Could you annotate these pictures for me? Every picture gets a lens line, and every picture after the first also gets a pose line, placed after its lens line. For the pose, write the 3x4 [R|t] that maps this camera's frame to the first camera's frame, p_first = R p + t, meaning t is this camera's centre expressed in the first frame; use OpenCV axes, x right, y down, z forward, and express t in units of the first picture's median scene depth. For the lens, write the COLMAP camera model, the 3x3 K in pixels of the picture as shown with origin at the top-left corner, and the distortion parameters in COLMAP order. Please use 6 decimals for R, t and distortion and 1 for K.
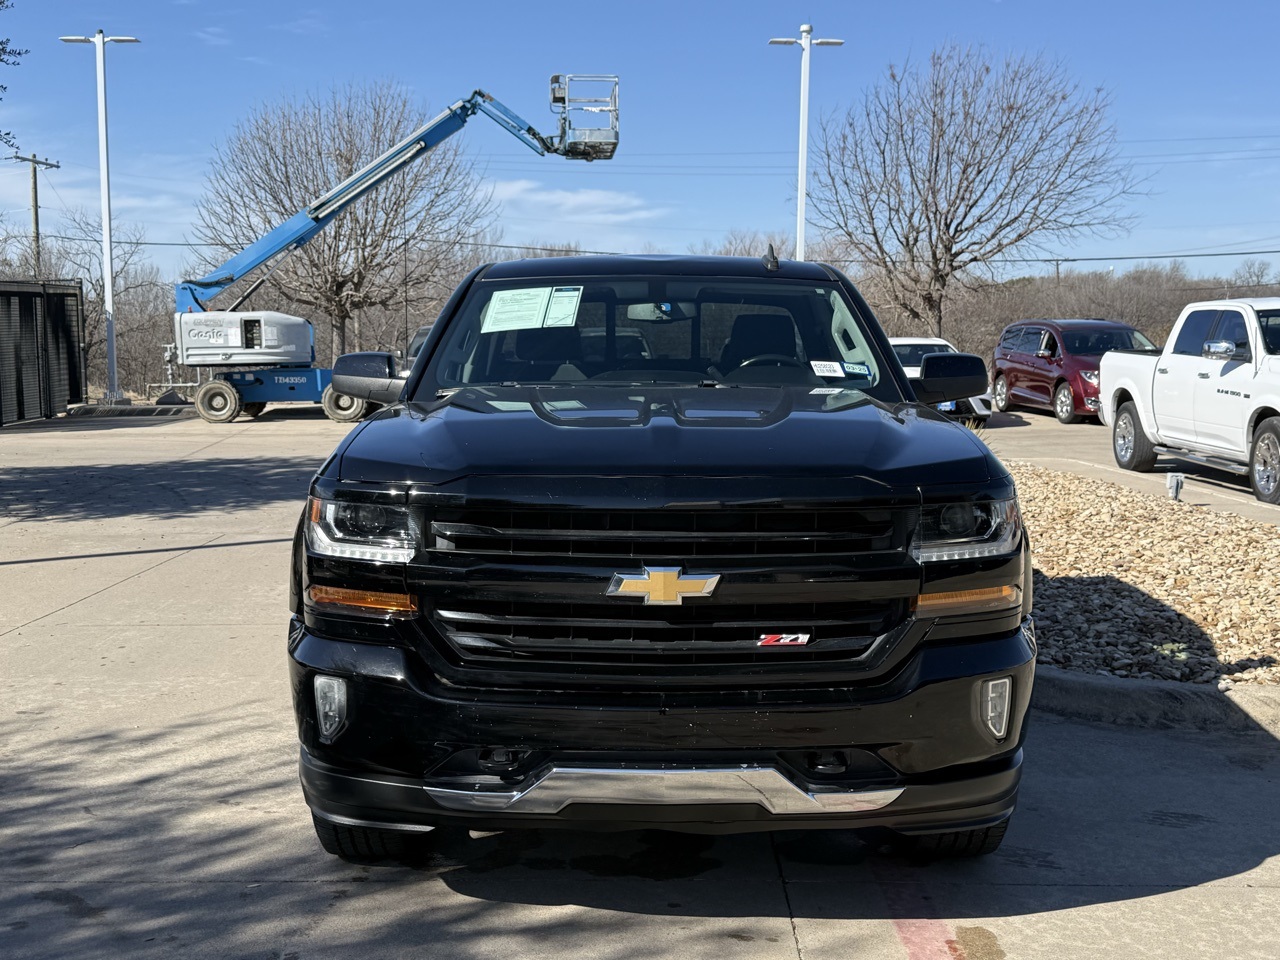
lens RADIAL K [[1461.0, 0, 639.9], [0, 1461.0, 477.6], [0, 0, 1]] dist [0.077089, 0.000000]
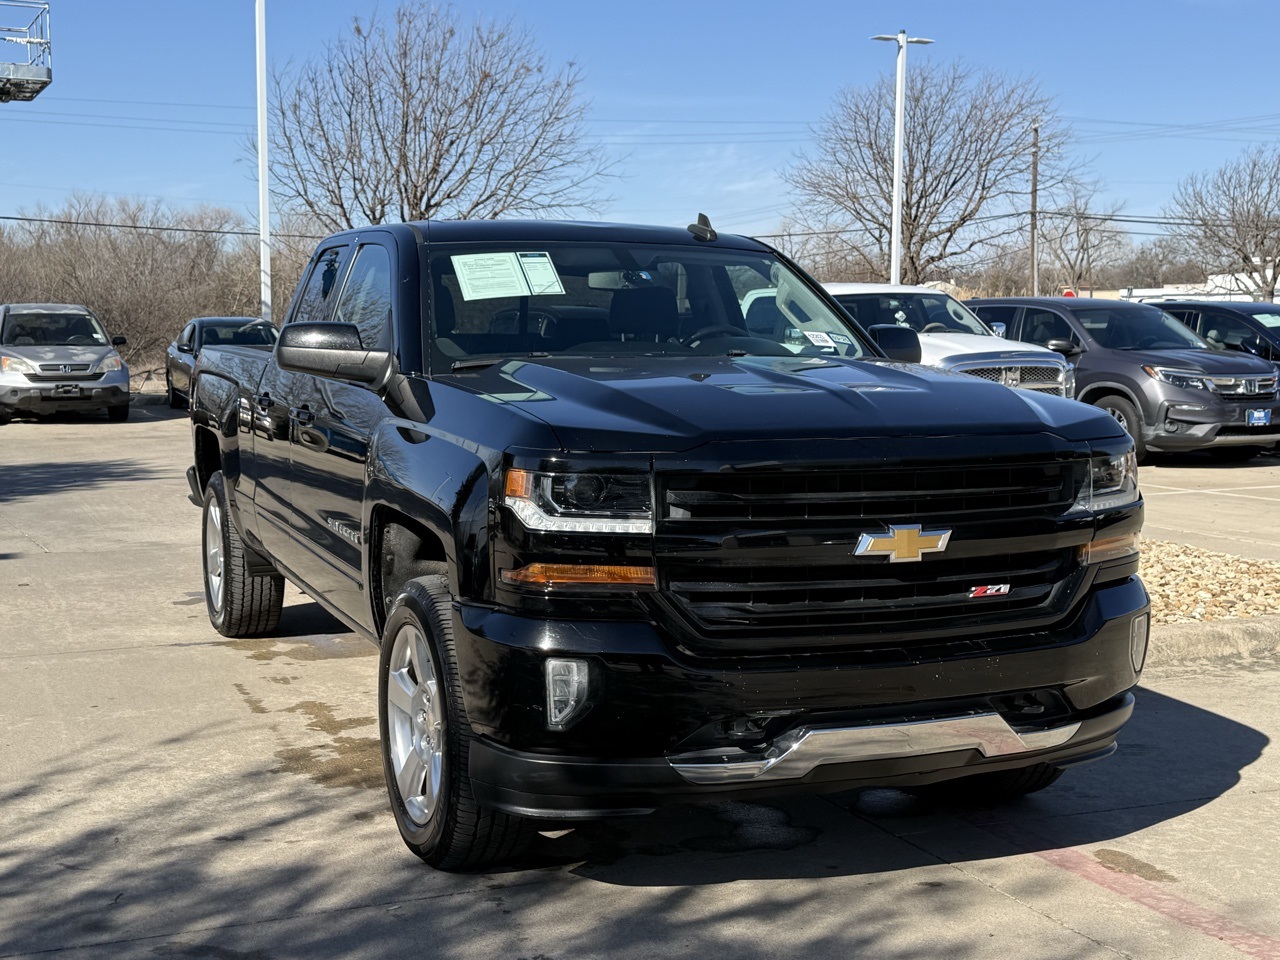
lens RADIAL K [[1648.3, 0, 639.7], [0, 1648.3, 475.4], [0, 0, 1]] dist [0.136123, 0.000000]
pose [[0.915728, -0.029719, 0.400697, -0.507007], [0.031673, 0.999497, 0.001748, 0.015099], [-0.400548, 0.011090, 0.916209, 0.007181]]
